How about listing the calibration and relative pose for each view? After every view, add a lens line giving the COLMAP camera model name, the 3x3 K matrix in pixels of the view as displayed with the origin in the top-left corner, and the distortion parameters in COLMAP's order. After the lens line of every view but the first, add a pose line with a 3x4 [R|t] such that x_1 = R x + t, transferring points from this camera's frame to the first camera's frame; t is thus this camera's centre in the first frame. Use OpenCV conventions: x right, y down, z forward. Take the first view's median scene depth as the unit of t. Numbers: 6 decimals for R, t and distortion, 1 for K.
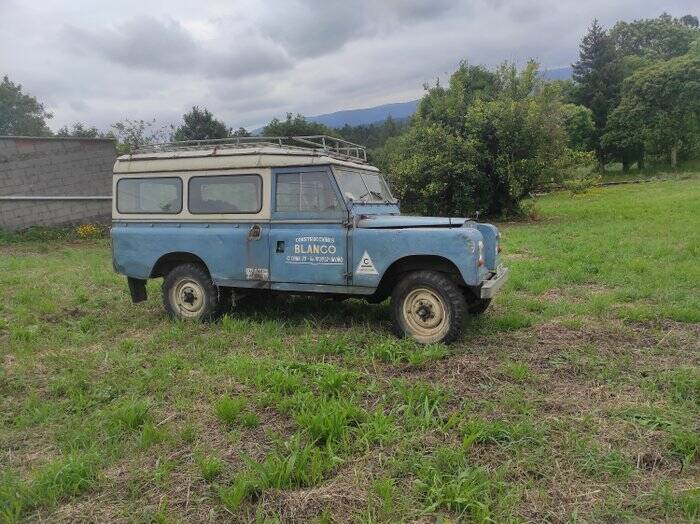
lens RADIAL K [[514.0, 0, 350.0], [0, 514.0, 262.0], [0, 0, 1]] dist [0.014734, -0.000392]
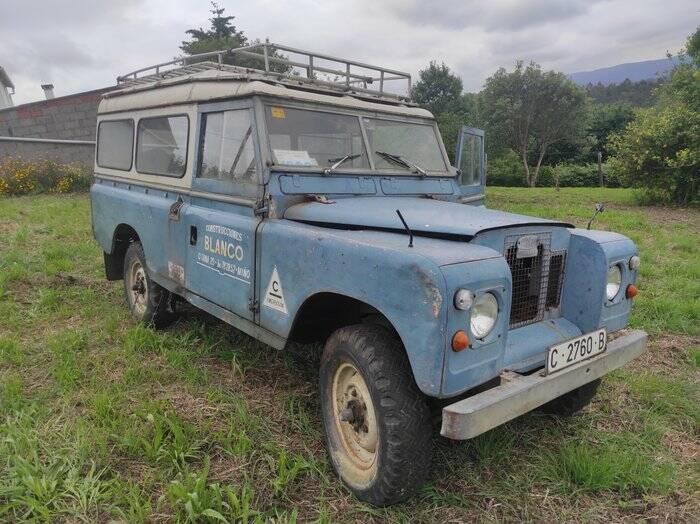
lens RADIAL K [[514.0, 0, 350.0], [0, 514.0, 262.0], [0, 0, 1]] dist [0.014734, -0.000392]
pose [[0.880421, 0.140593, -0.452871, 0.306137], [-0.108656, 0.989440, 0.095932, -0.077190], [0.461576, -0.035254, 0.886400, 0.545468]]
